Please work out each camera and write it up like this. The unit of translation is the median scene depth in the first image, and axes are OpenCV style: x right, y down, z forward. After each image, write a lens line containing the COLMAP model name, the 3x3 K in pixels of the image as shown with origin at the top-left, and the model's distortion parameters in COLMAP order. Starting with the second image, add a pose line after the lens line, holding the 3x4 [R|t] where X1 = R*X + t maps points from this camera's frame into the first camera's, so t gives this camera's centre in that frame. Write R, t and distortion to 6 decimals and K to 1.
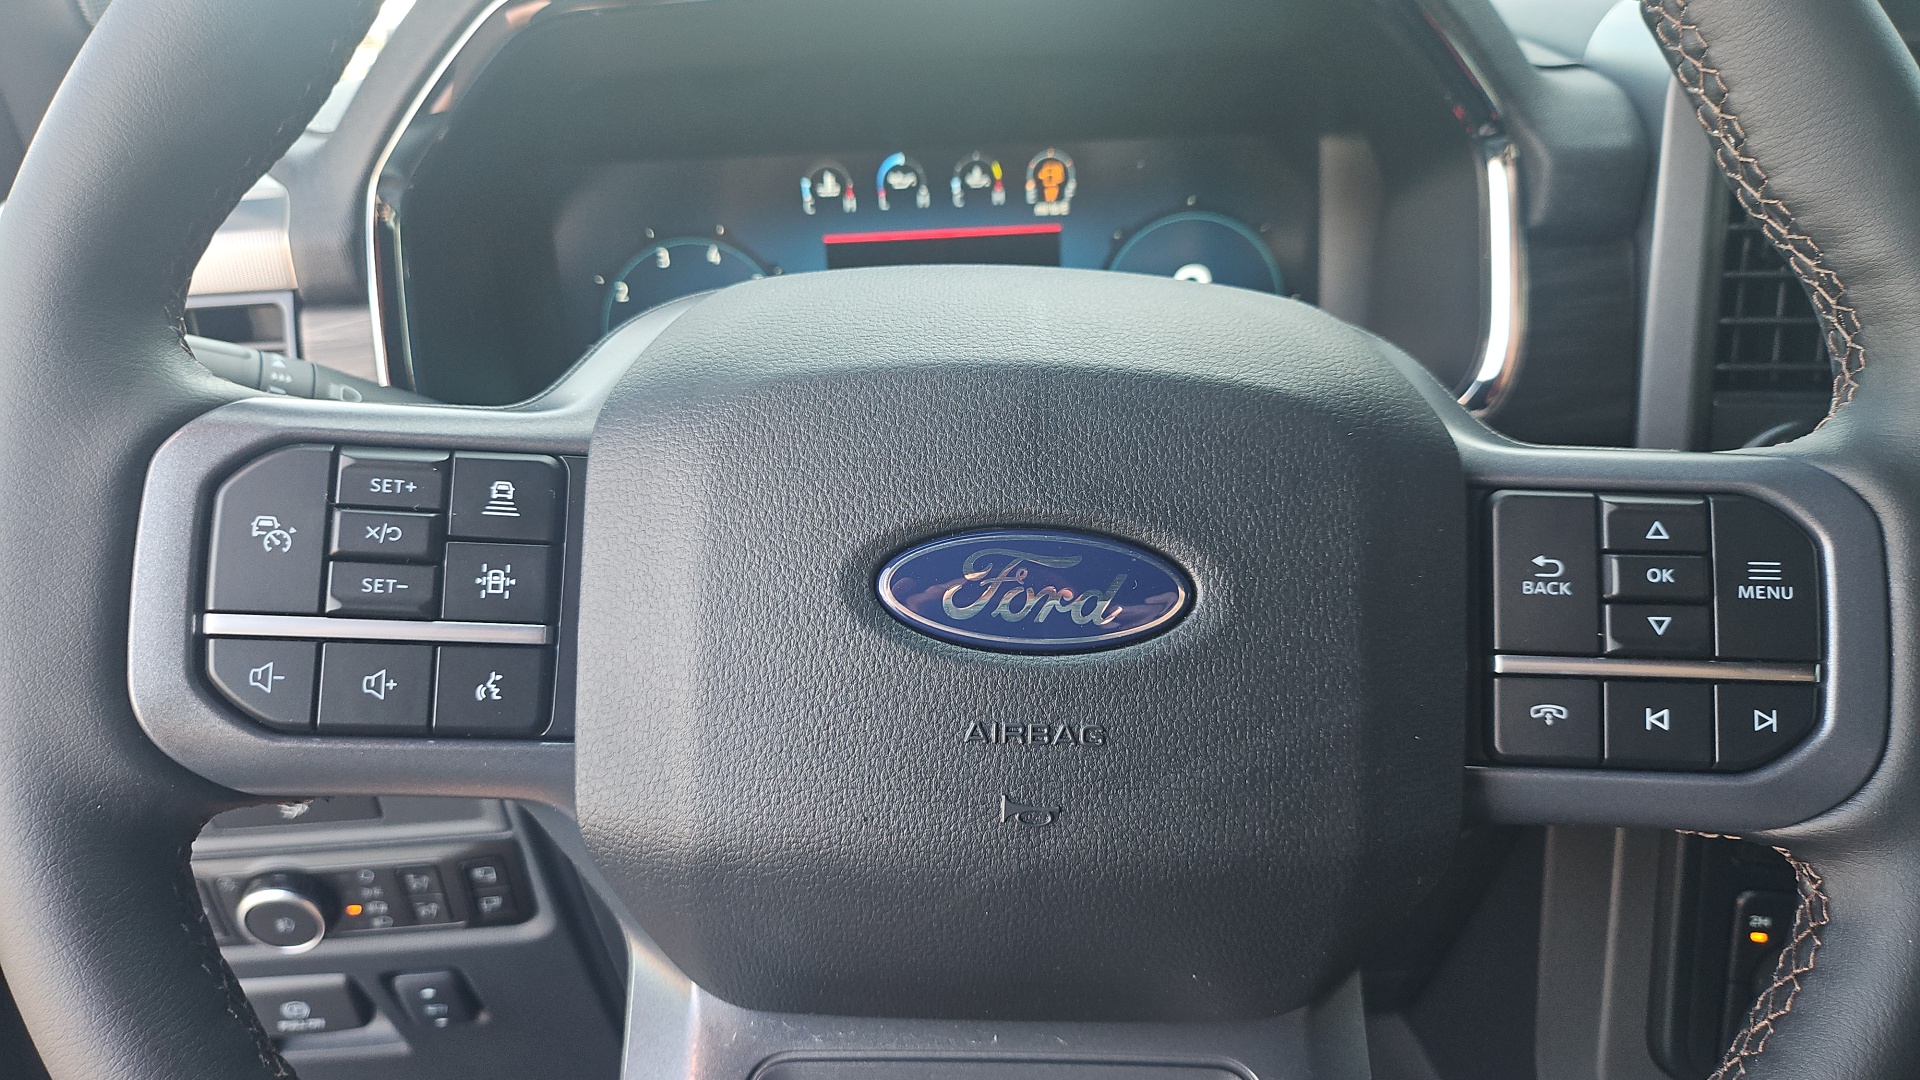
lens RADIAL K [[1299.8, 0, 951.5], [0, 1299.8, 526.2], [0, 0, 1]] dist [0.021023, -0.002640]
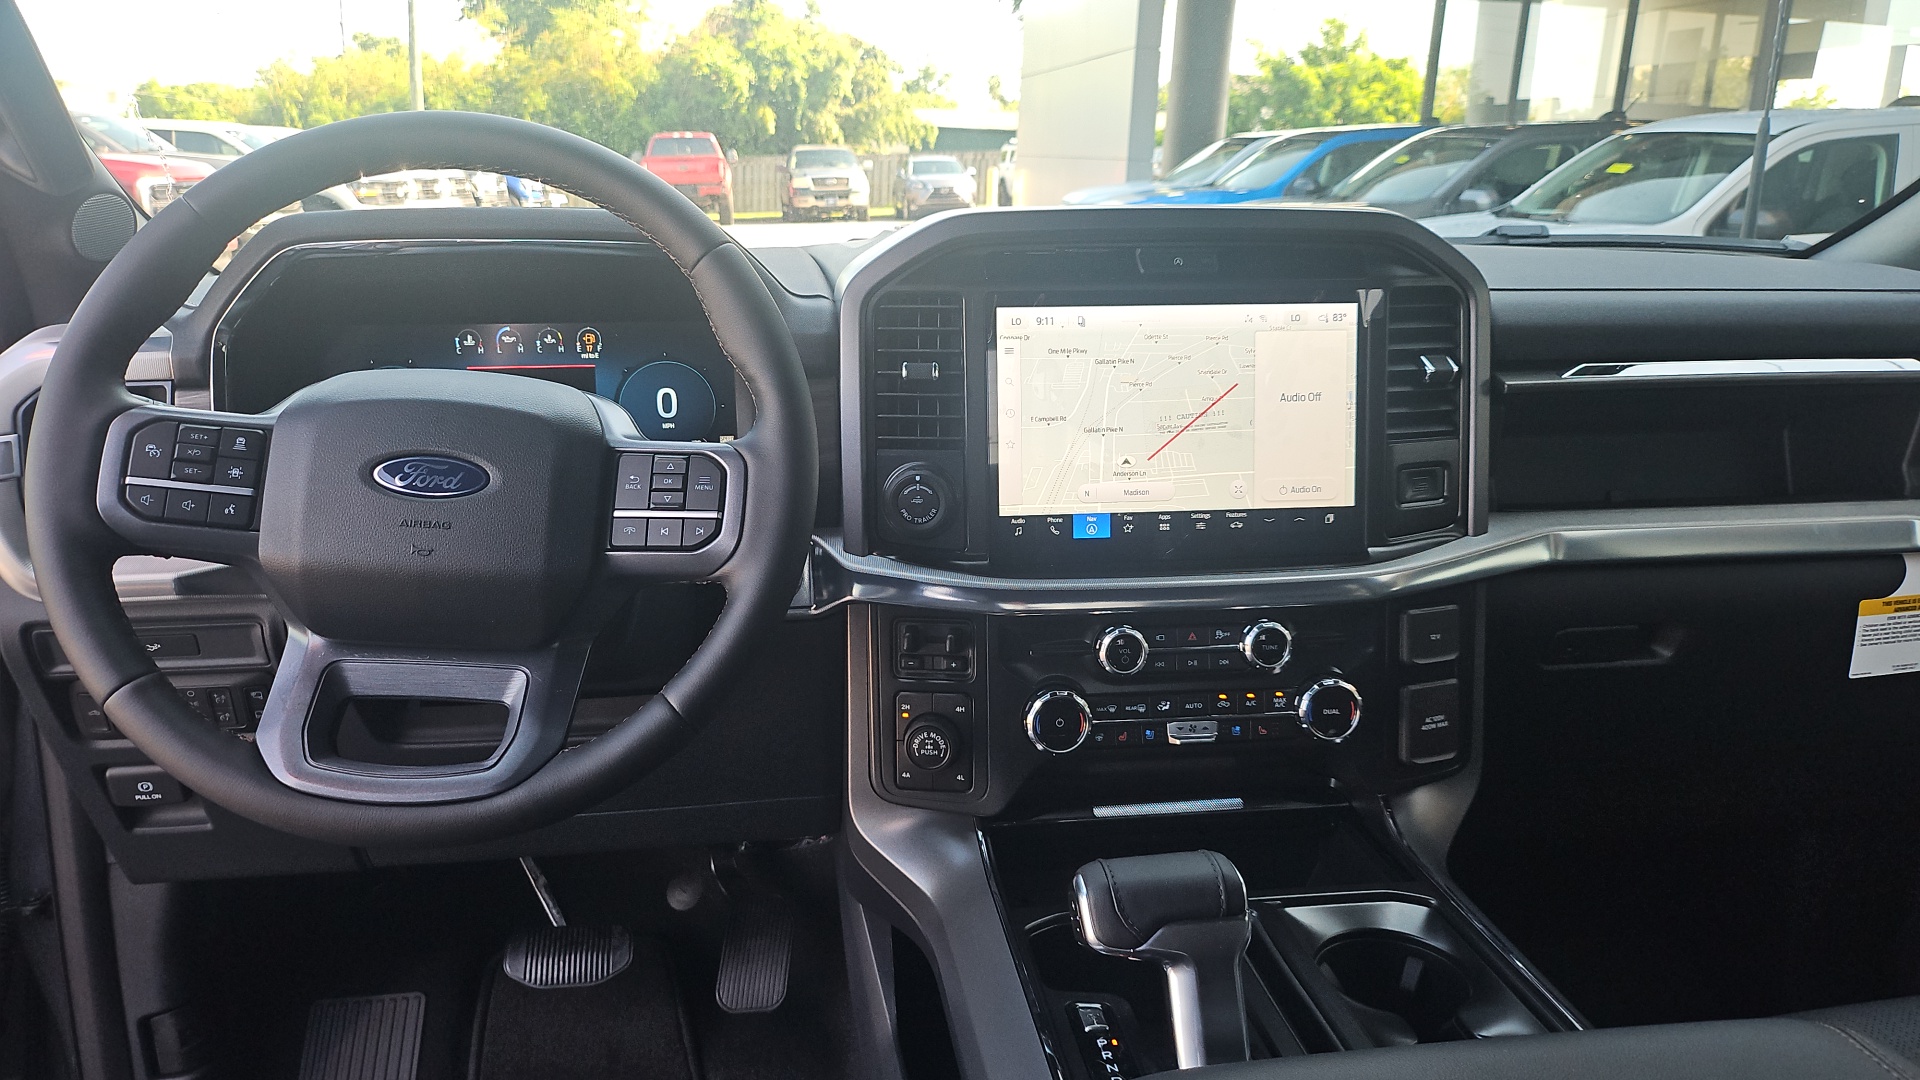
lens RADIAL K [[1239.4, 0, 960.0], [0, 1239.4, 540.0], [0, 0, 1]] dist [-0.000496, -0.002020]
pose [[0.995224, 0.018507, 0.095843, 0.913923], [-0.008113, 0.994147, -0.107726, 0.446699], [-0.097276, 0.106434, 0.989550, -1.705483]]
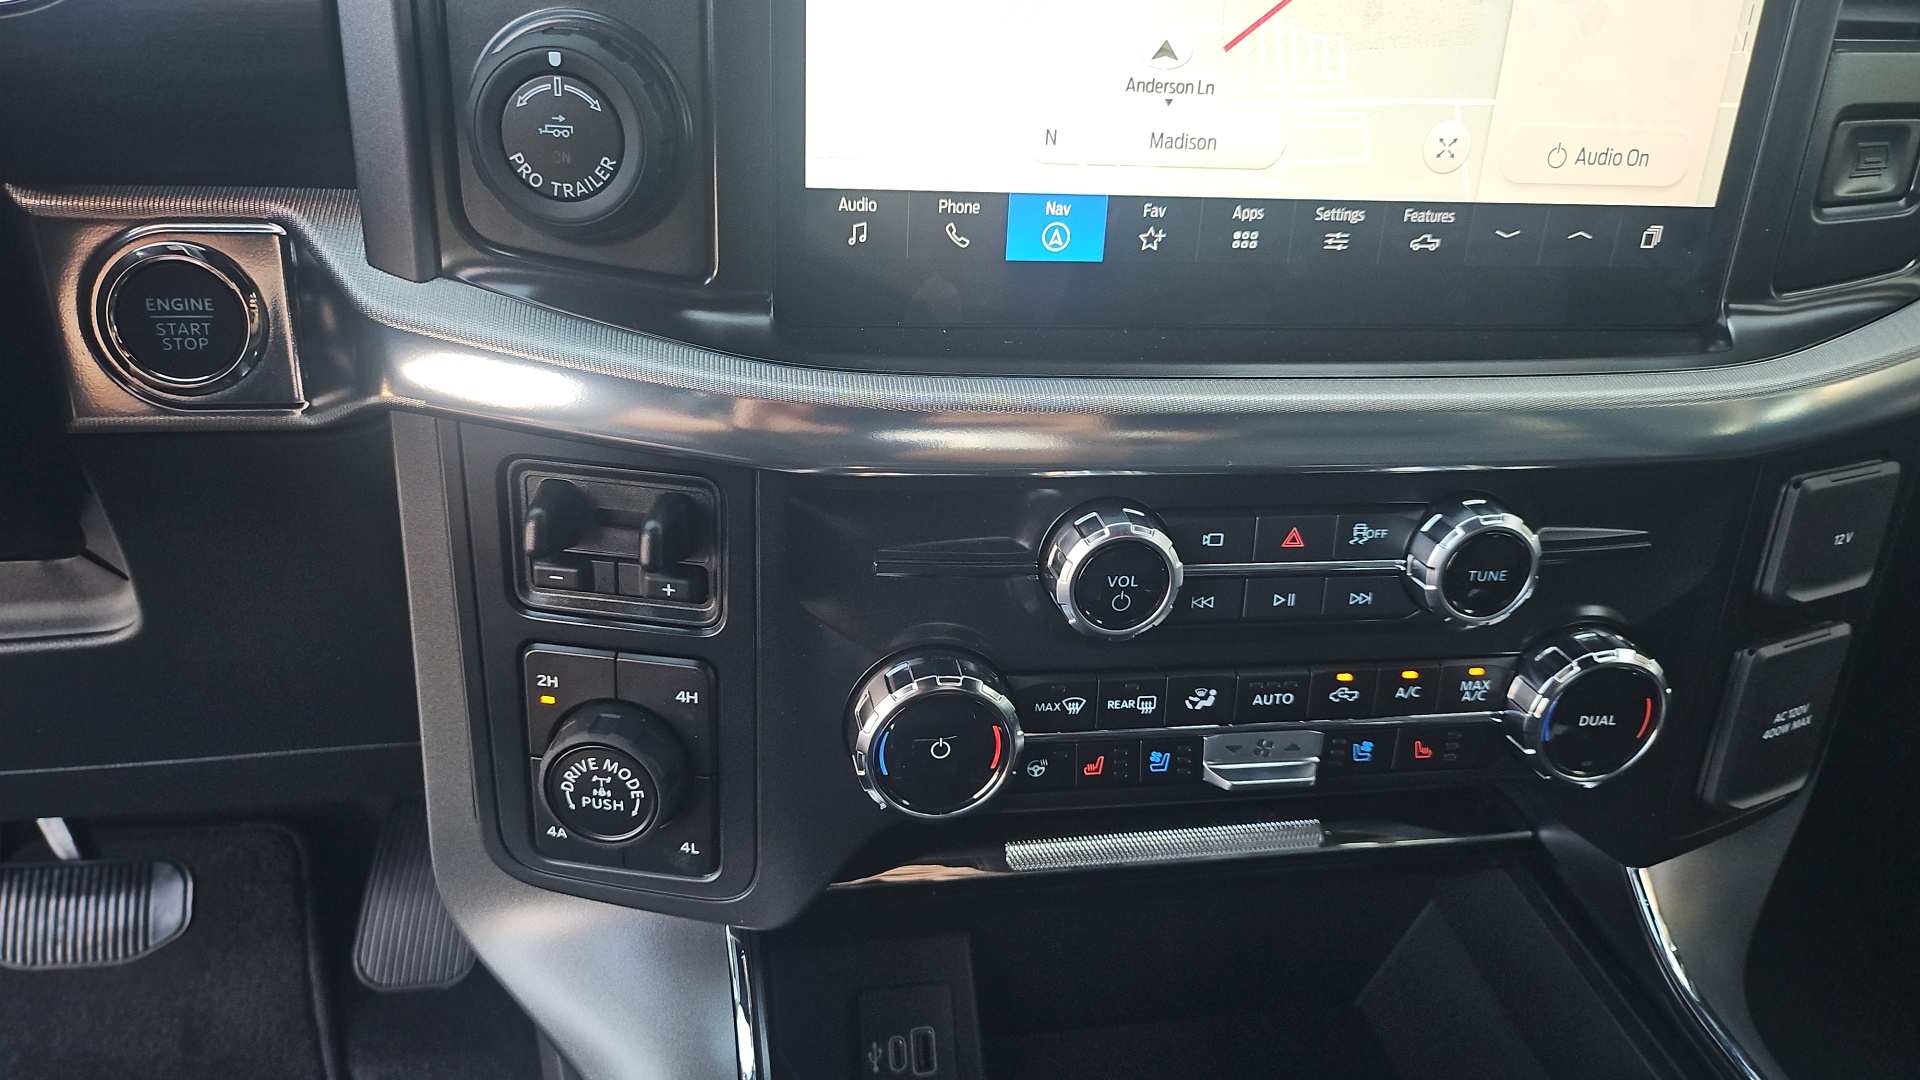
lens RADIAL K [[1299.8, 0, 951.5], [0, 1299.8, 526.2], [0, 0, 1]] dist [0.021023, -0.002640]
pose [[0.984385, 0.030286, 0.173405, 1.284618], [-0.057873, 0.986010, 0.156318, 0.126507], [-0.166245, -0.163912, 0.972366, 0.368304]]
